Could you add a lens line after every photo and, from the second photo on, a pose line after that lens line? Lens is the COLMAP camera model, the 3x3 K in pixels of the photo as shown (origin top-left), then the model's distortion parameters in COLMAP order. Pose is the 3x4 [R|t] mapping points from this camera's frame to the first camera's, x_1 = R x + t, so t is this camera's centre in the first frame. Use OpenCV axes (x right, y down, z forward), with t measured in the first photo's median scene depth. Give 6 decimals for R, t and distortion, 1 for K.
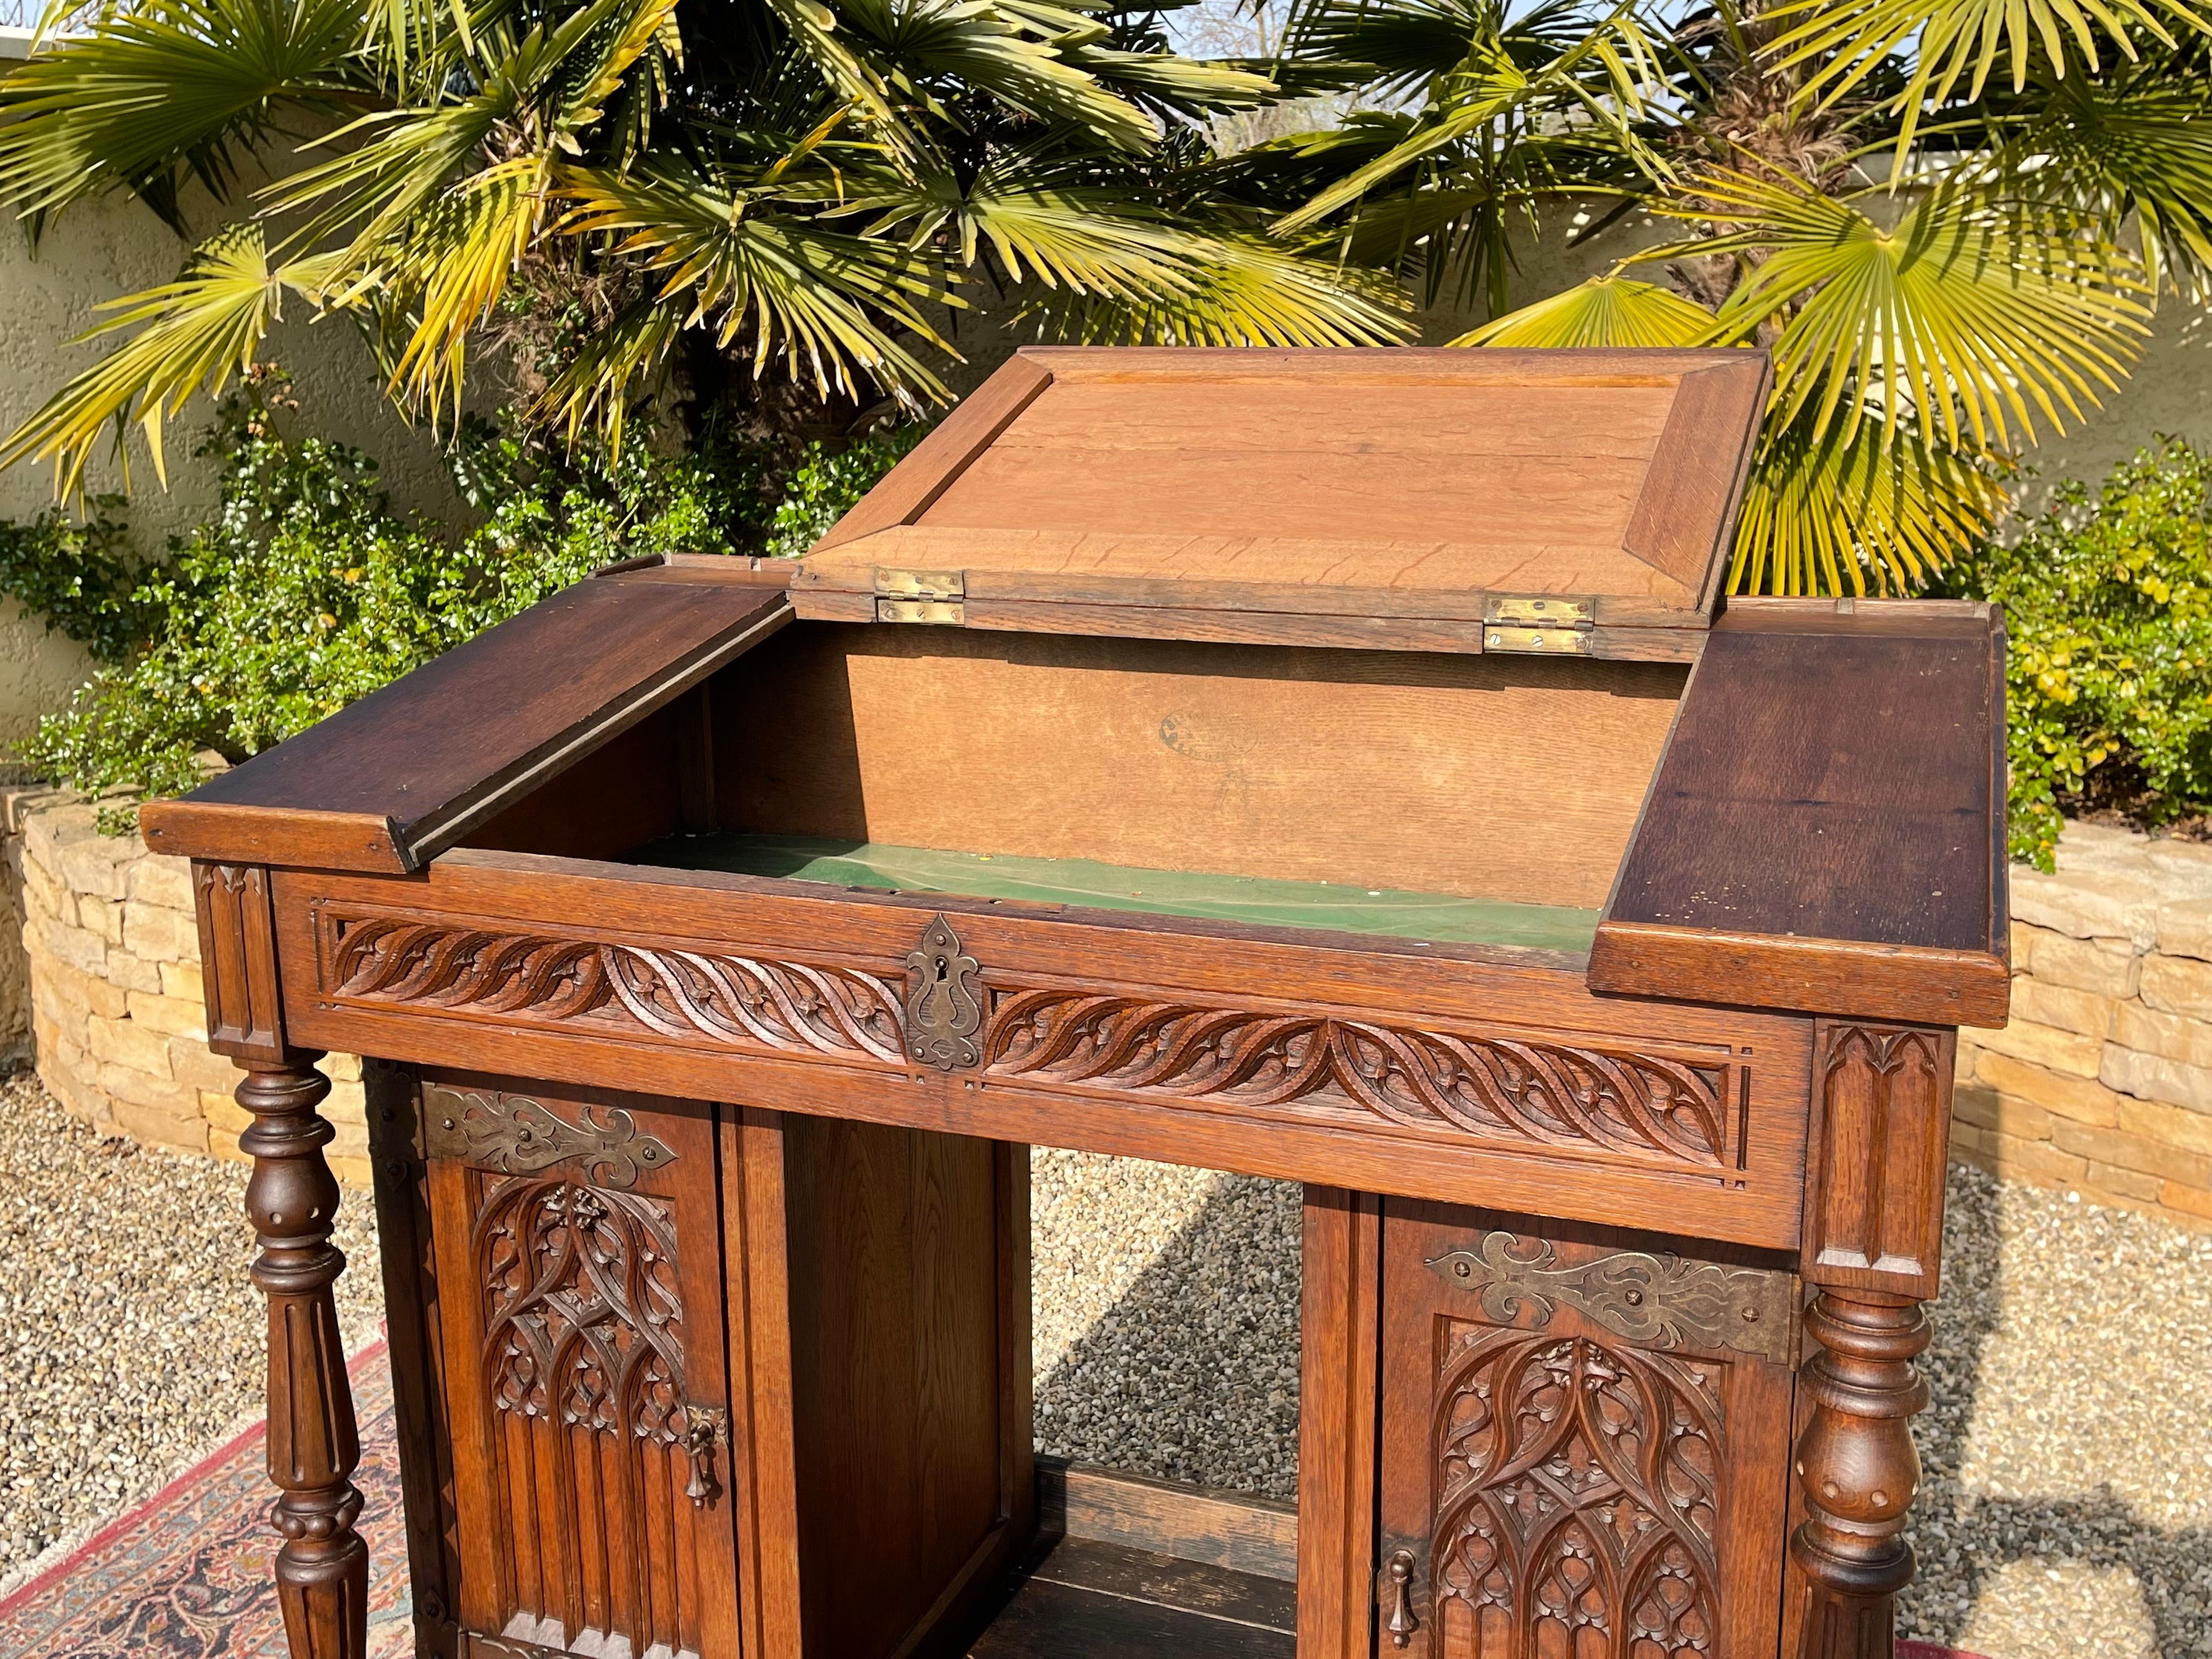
lens RADIAL K [[2156.4, 0, 1124.4], [0, 2156.4, 828.1], [0, 0, 1]] dist [0.039962, 0.000000]
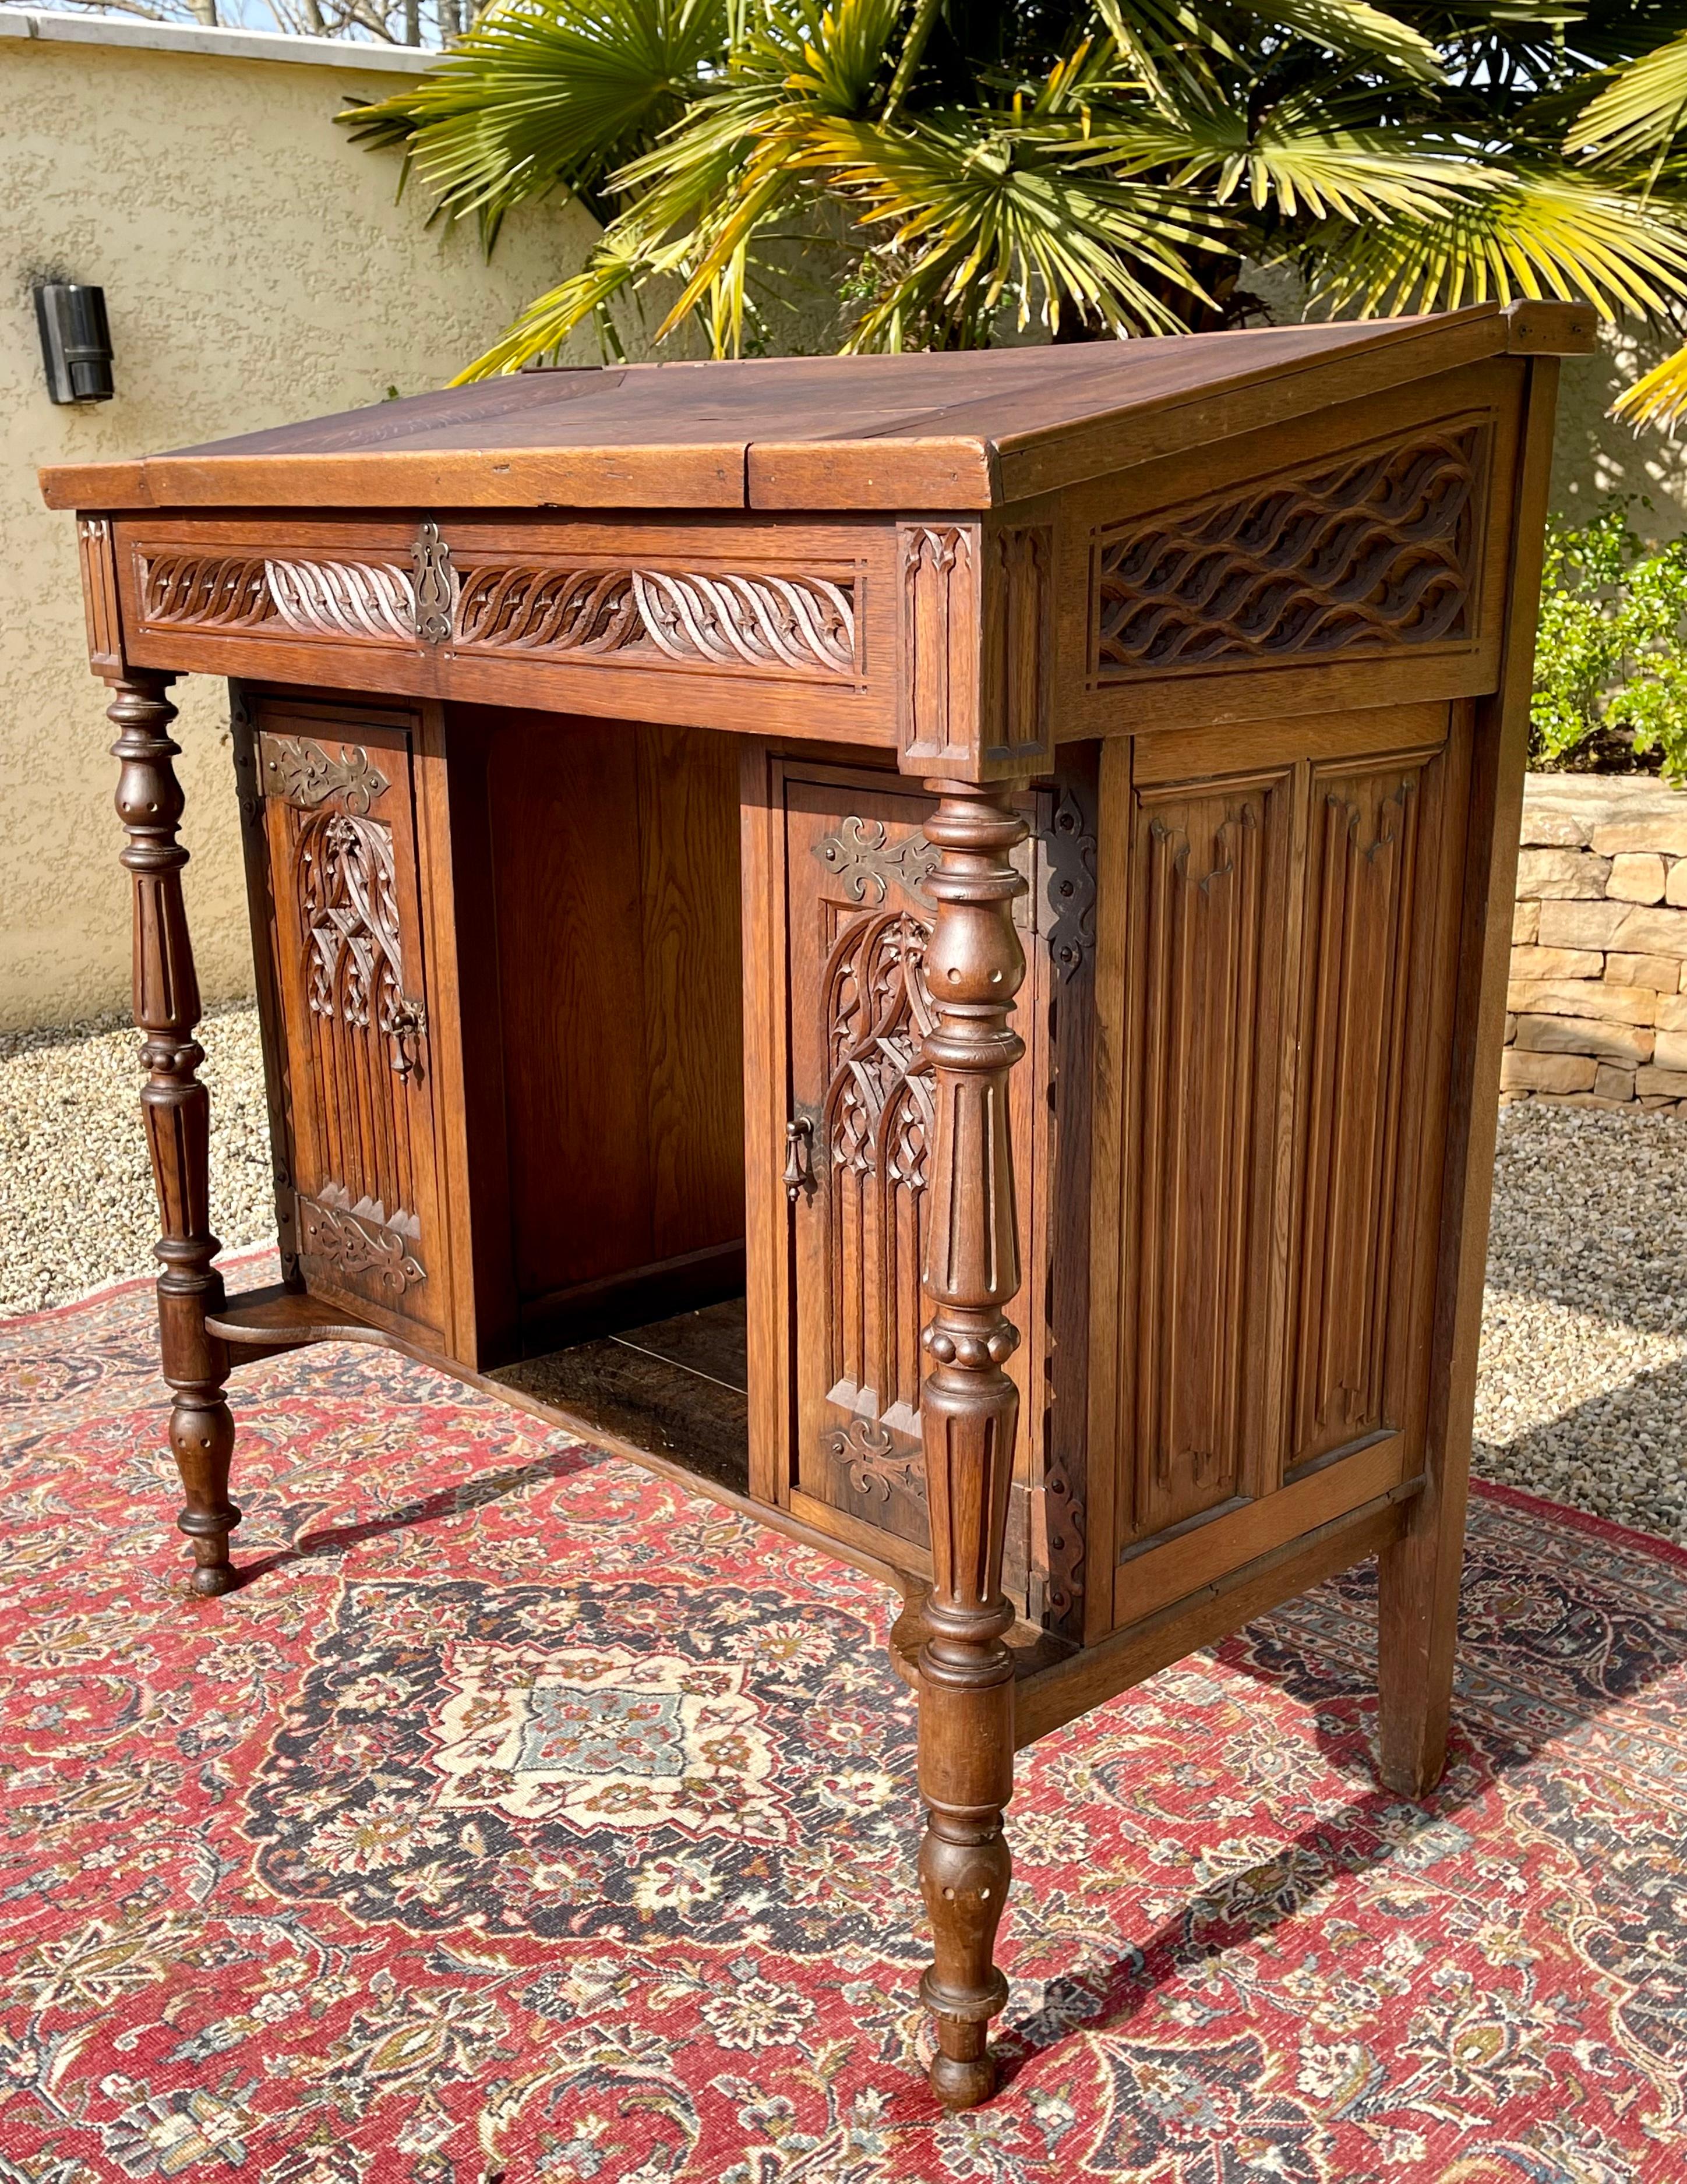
lens RADIAL K [[2295.8, 0, 850.8], [0, 2295.8, 1160.2], [0, 0, 1]] dist [0.043237, 0.000000]
pose [[0.900763, 0.122662, -0.416628, 0.462549], [-0.098349, 0.991978, 0.079422, 0.178880], [0.423028, -0.030565, 0.905601, -0.067830]]
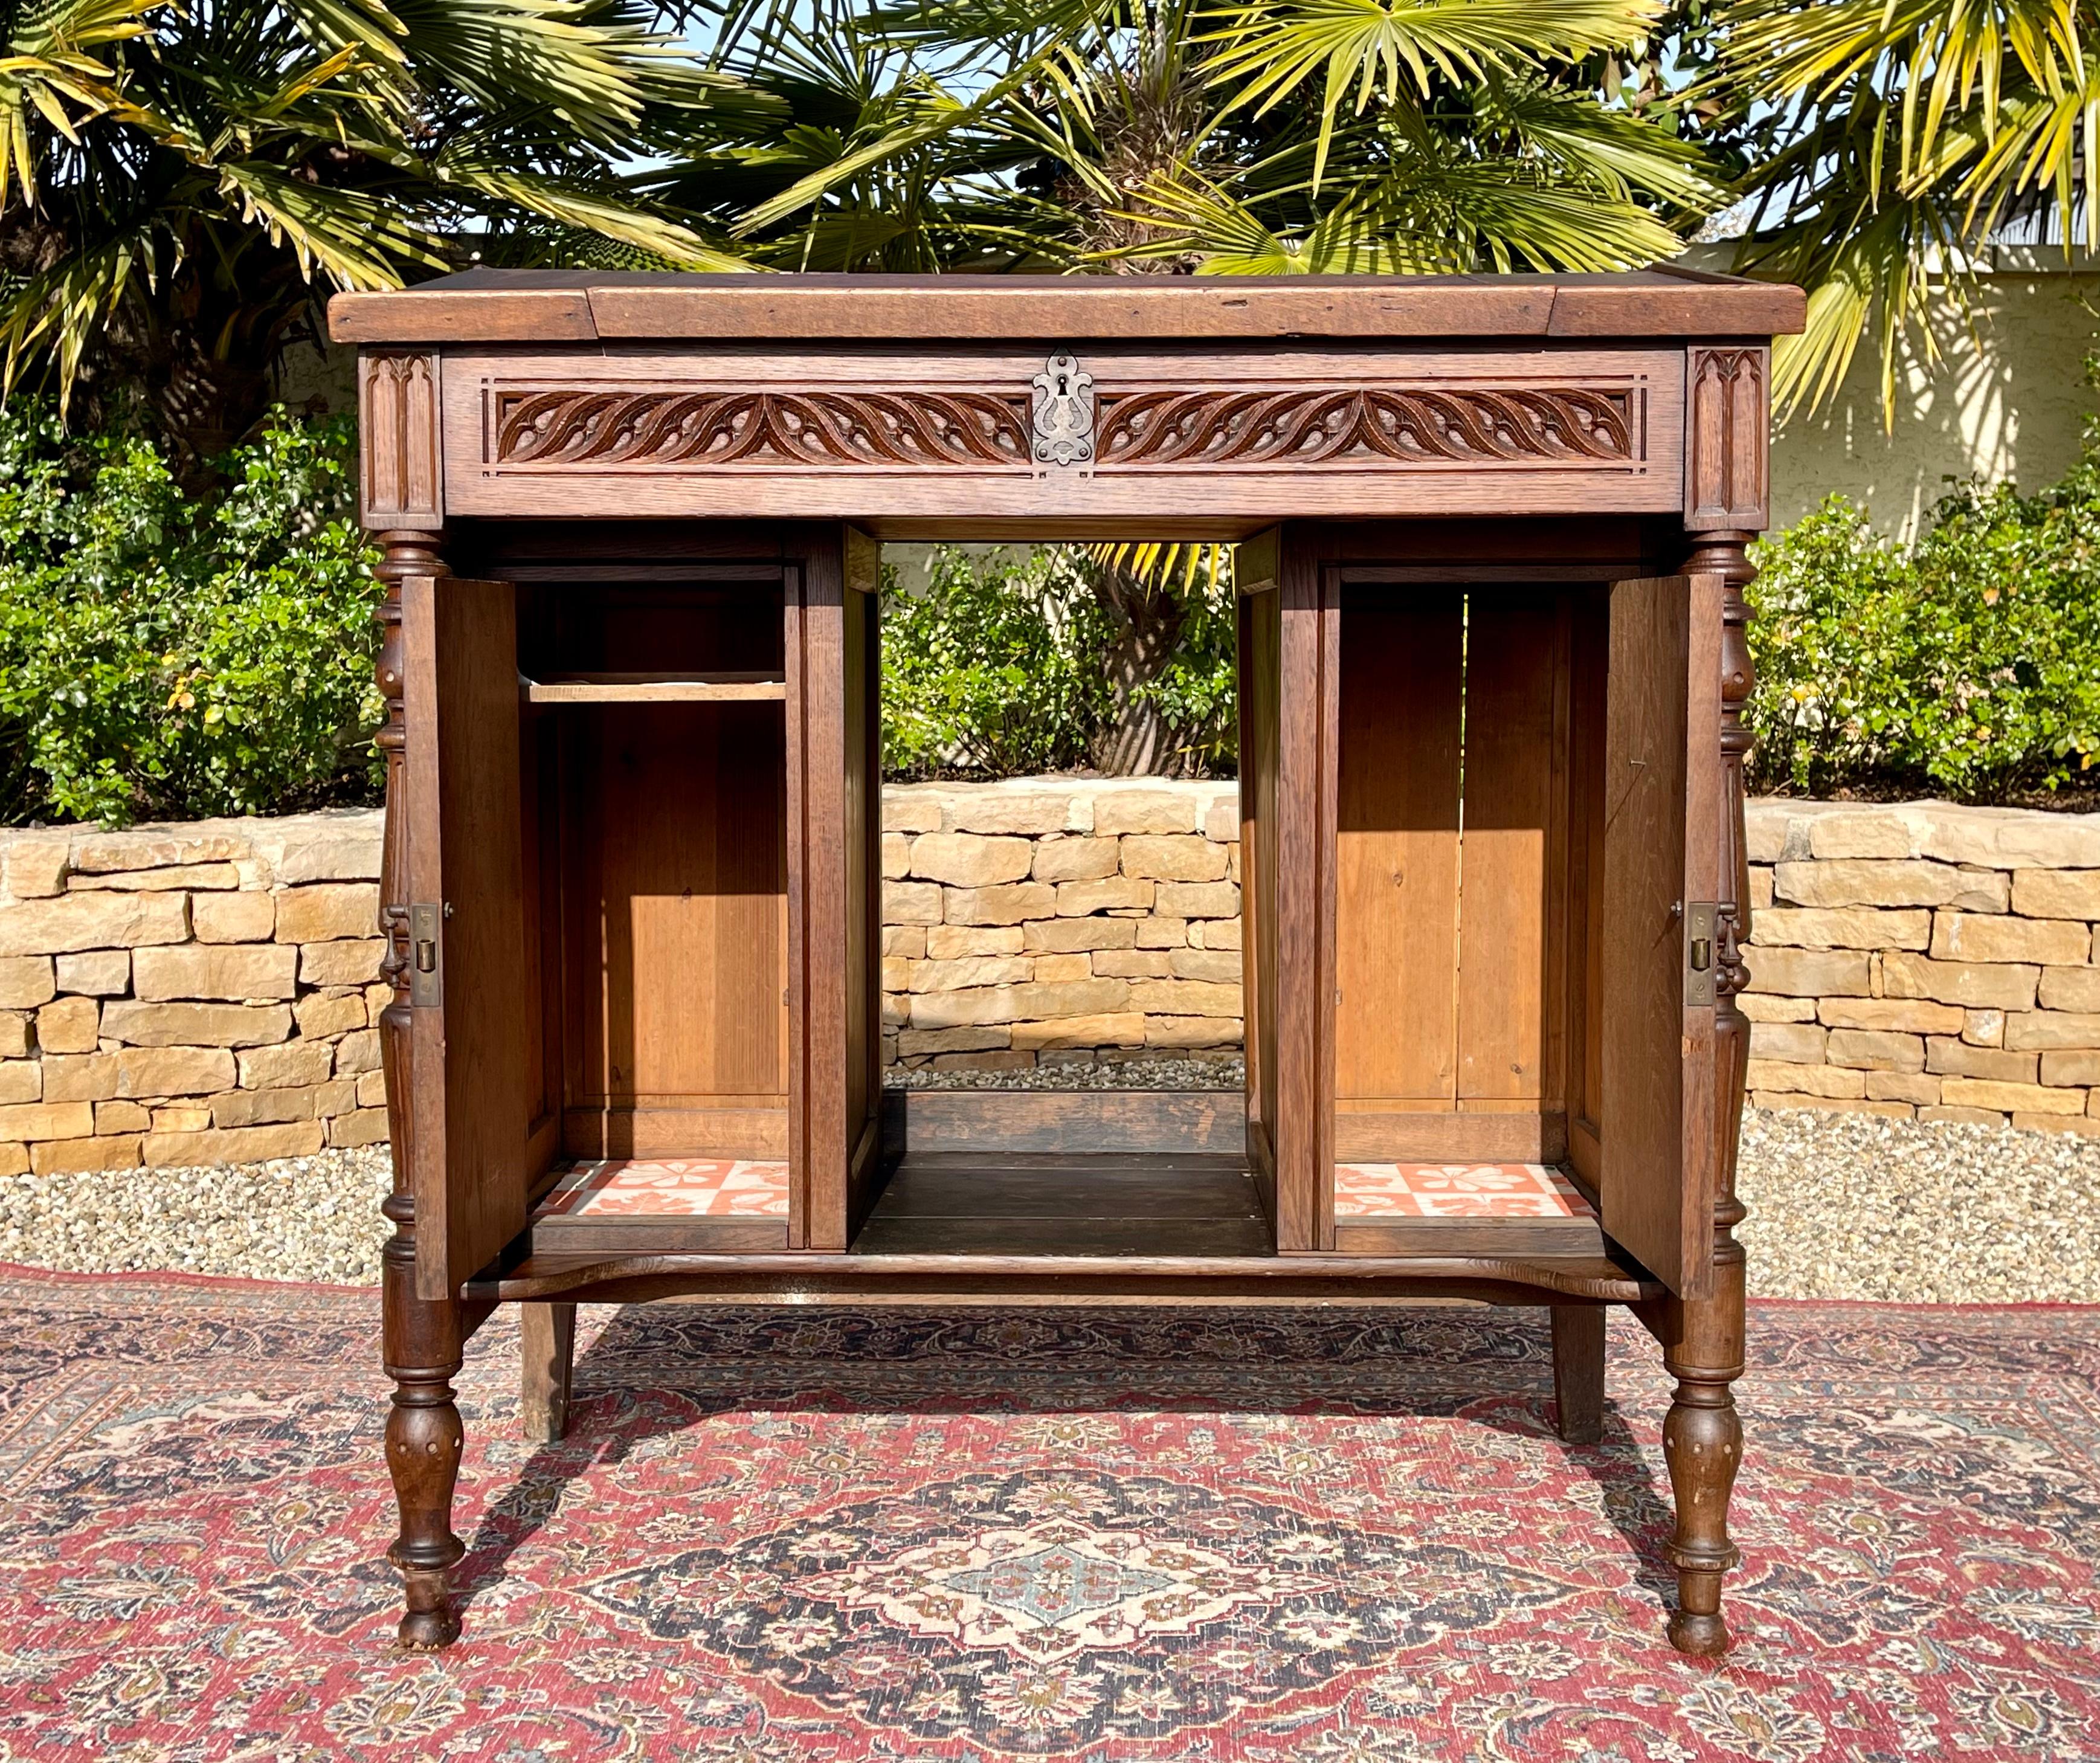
lens RADIAL K [[2648.2, 0, 1066.6], [0, 2648.2, 879.5], [0, 0, 1]] dist [0.053771, 0.000000]
pose [[0.935496, -0.024510, 0.352487, -0.428353], [0.075348, 0.988483, -0.131239, 0.373662], [-0.345211, 0.149333, 0.926568, -0.308912]]
